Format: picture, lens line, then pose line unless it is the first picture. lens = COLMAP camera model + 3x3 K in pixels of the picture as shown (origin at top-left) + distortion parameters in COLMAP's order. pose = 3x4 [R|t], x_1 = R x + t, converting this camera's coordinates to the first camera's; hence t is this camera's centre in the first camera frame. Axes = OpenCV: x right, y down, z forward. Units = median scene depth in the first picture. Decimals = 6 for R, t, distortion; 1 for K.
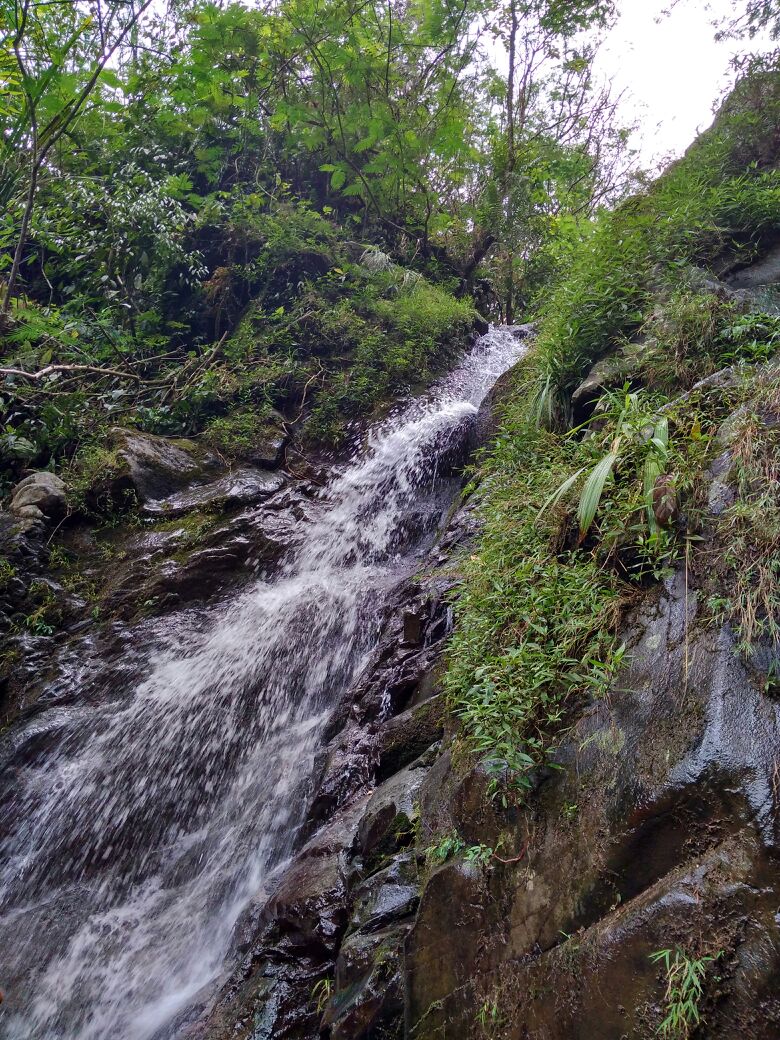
lens RADIAL K [[863.2, 0, 390.0], [0, 863.2, 520.0], [0, 0, 1]] dist [0.114231, -0.000208]
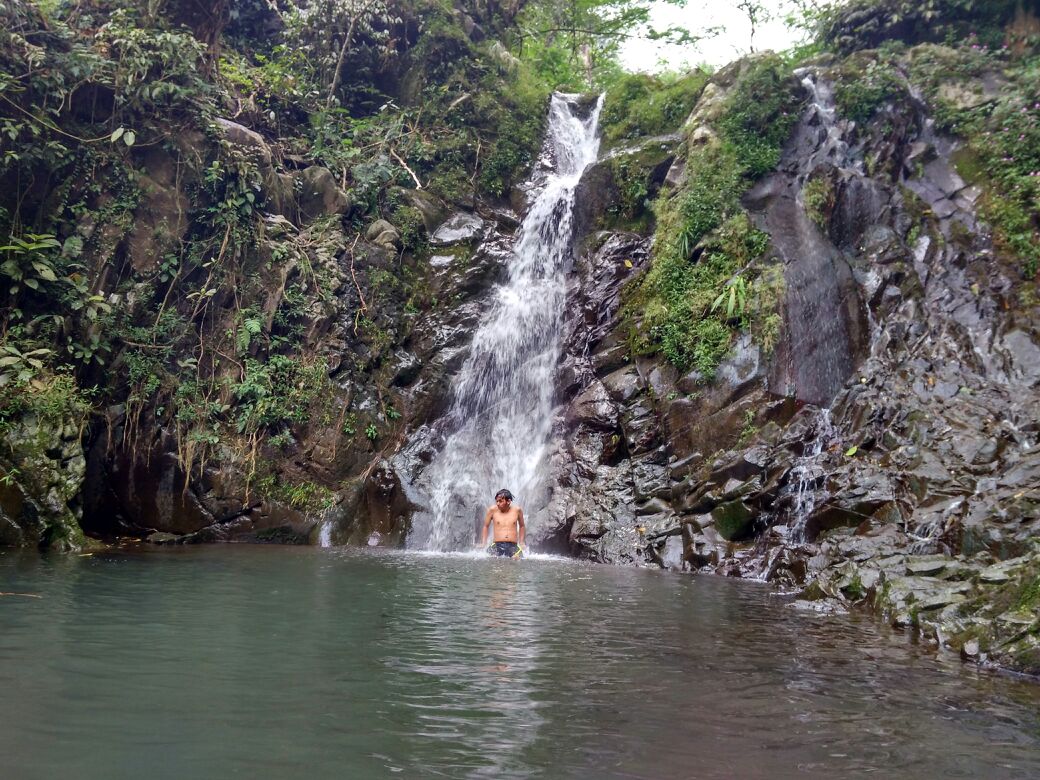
lens RADIAL K [[863.2, 0, 520.0], [0, 863.2, 390.0], [0, 0, 1]] dist [0.114231, -0.000208]
pose [[0.944906, -0.020095, 0.326725, -0.854629], [-0.082798, 0.950986, 0.297944, -0.337758], [-0.316698, -0.308581, 0.896928, -1.015934]]
